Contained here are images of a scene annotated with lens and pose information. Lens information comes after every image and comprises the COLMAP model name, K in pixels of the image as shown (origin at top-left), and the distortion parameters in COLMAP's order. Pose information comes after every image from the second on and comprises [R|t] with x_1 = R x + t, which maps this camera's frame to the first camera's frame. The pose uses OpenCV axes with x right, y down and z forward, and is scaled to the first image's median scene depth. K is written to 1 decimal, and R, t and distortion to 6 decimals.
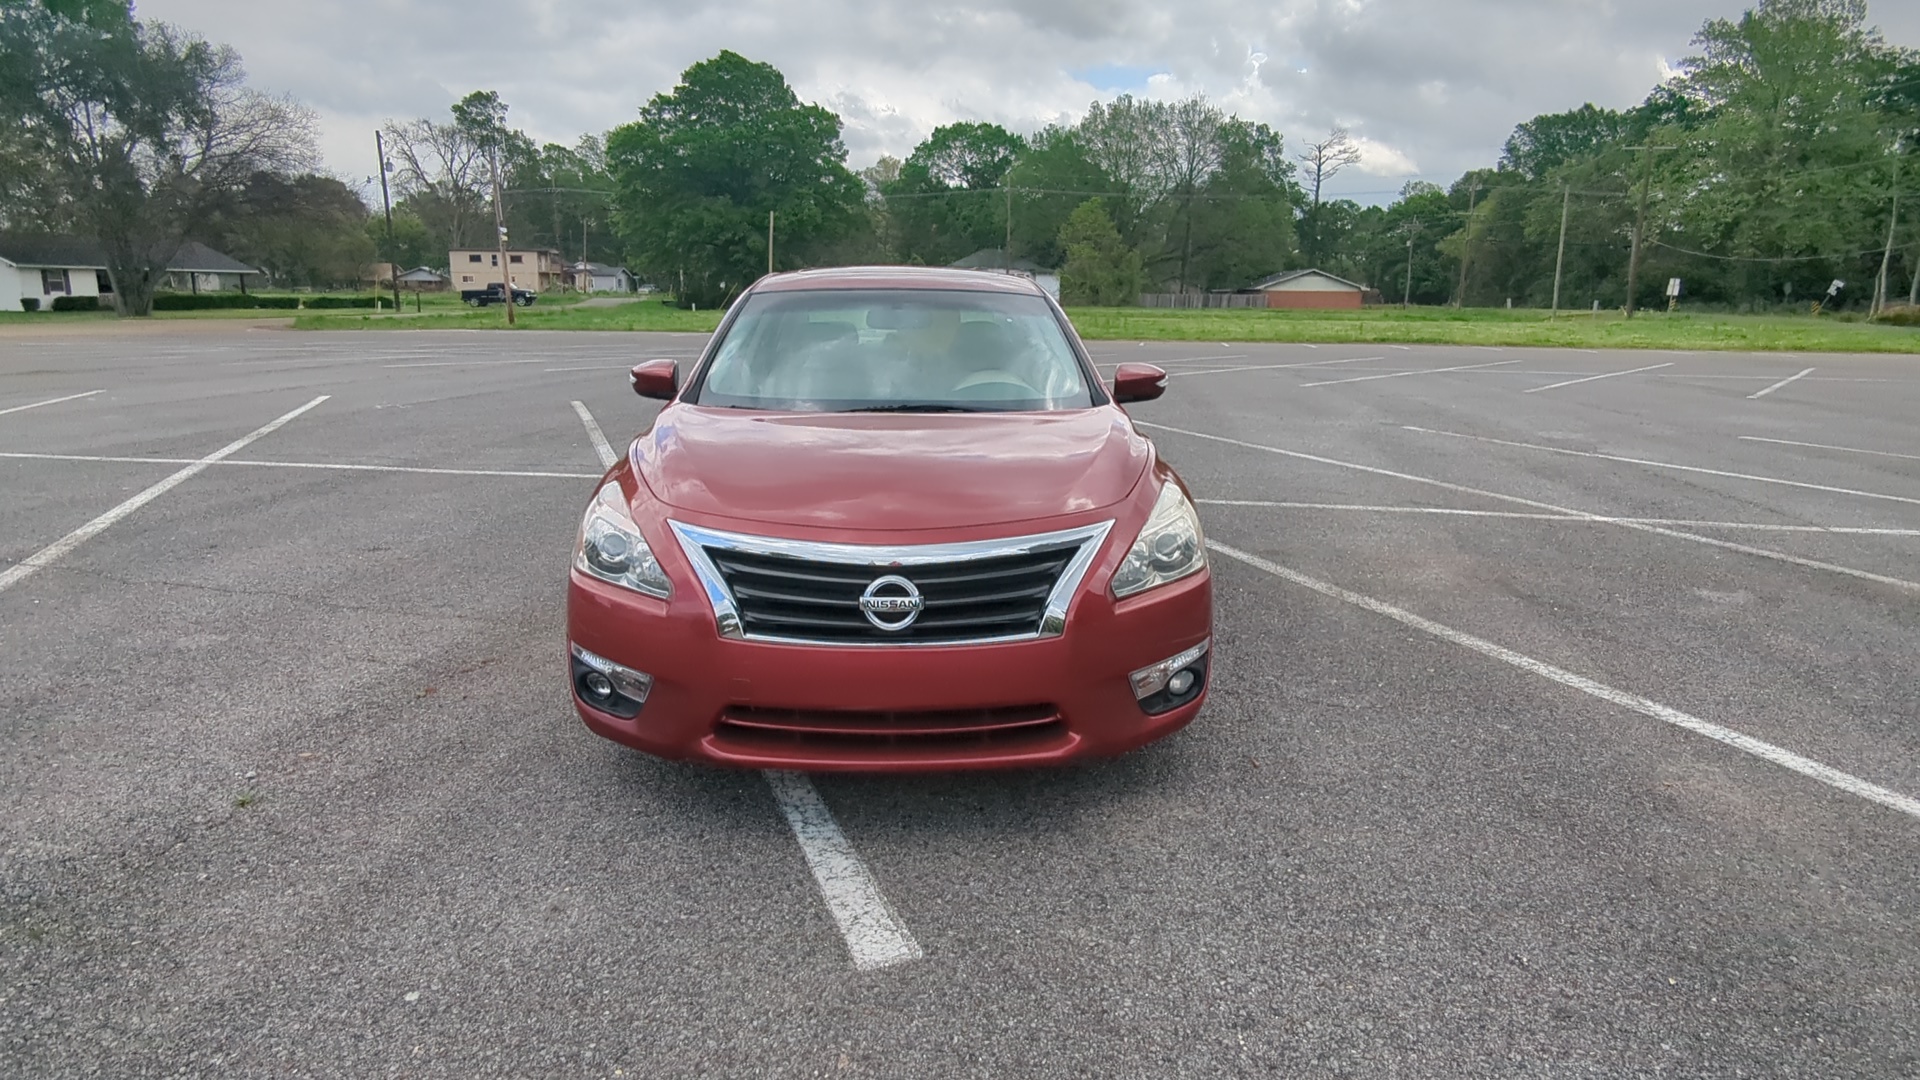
lens RADIAL K [[1113.6, 0, 953.9], [0, 1113.6, 542.8], [0, 0, 1]] dist [-0.002910, 0.002111]
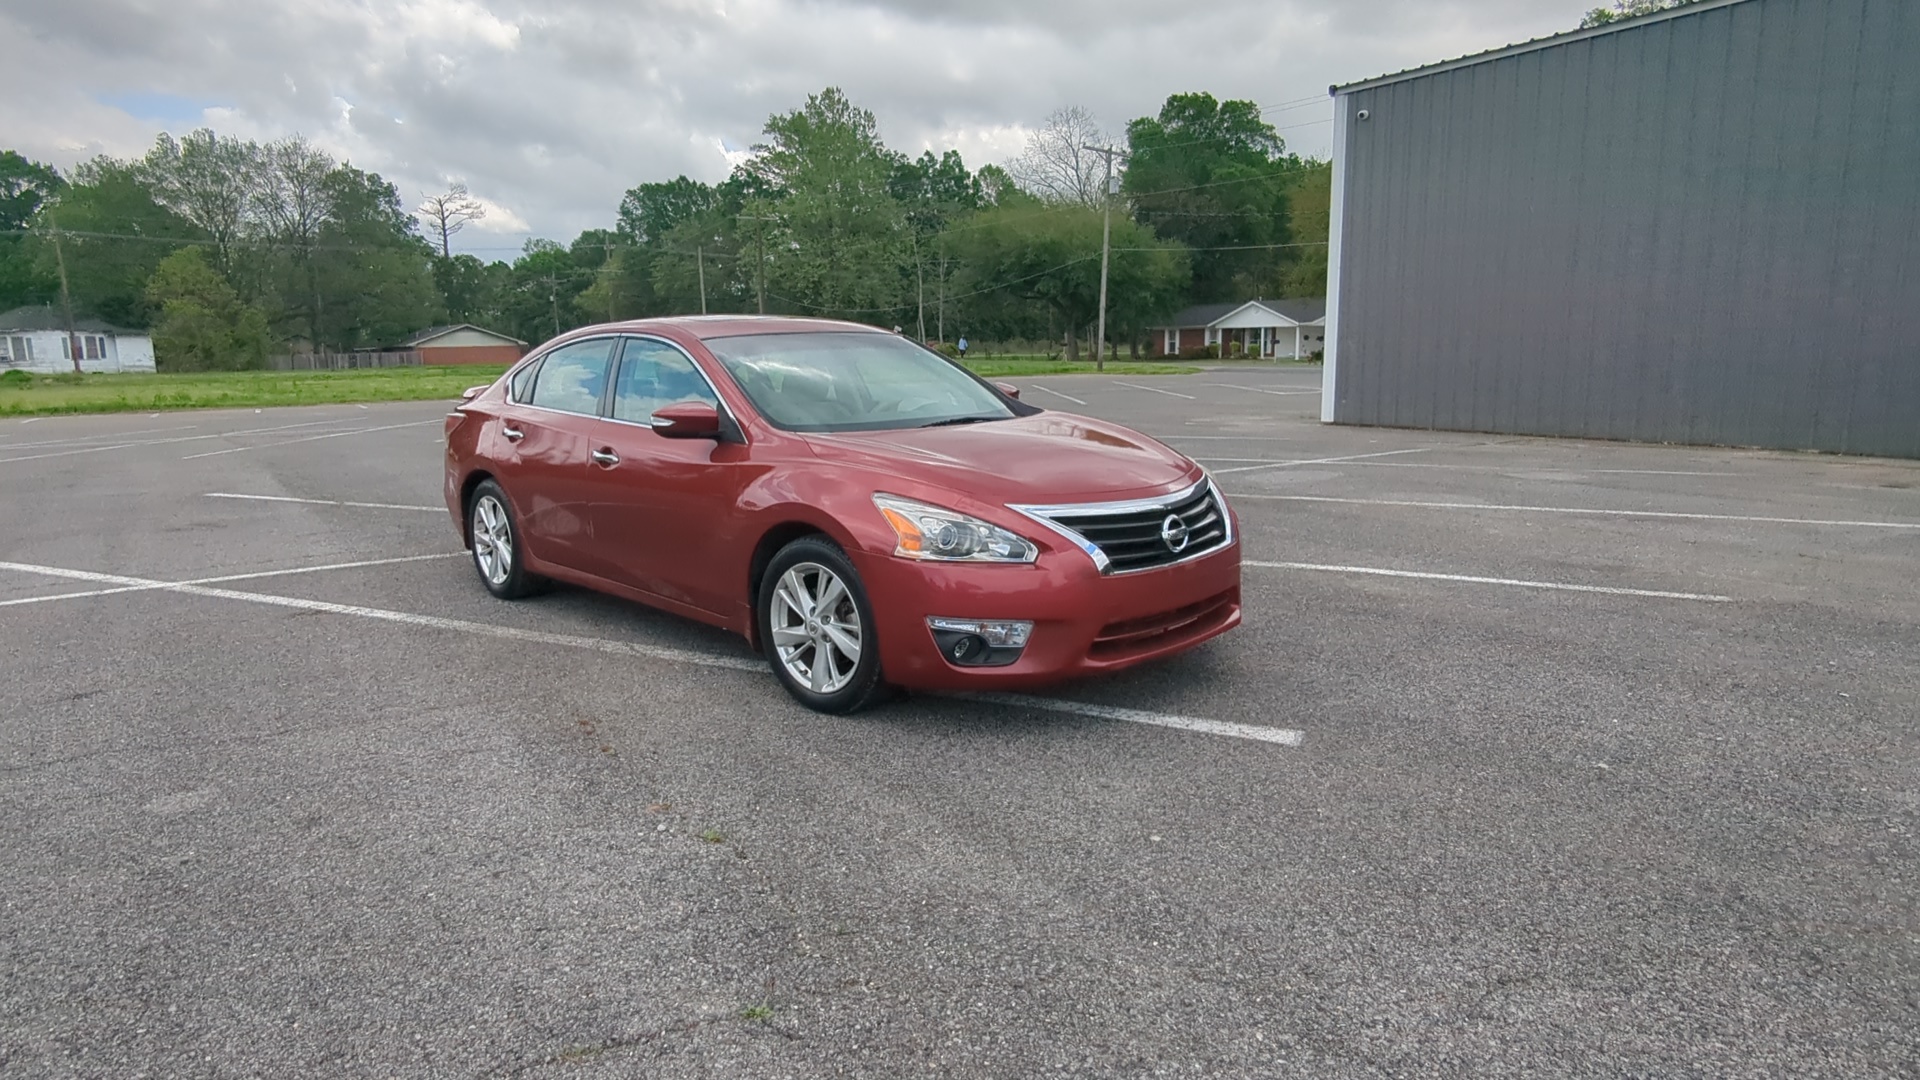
lens RADIAL K [[1109.4, 0, 953.6], [0, 1109.4, 538.2], [0, 0, 1]] dist [-0.001639, 0.003134]
pose [[0.747382, -0.142304, 0.648976, -1.207430], [0.174398, 0.984560, 0.015046, -0.014151], [-0.641097, 0.101935, 0.760660, 0.075718]]
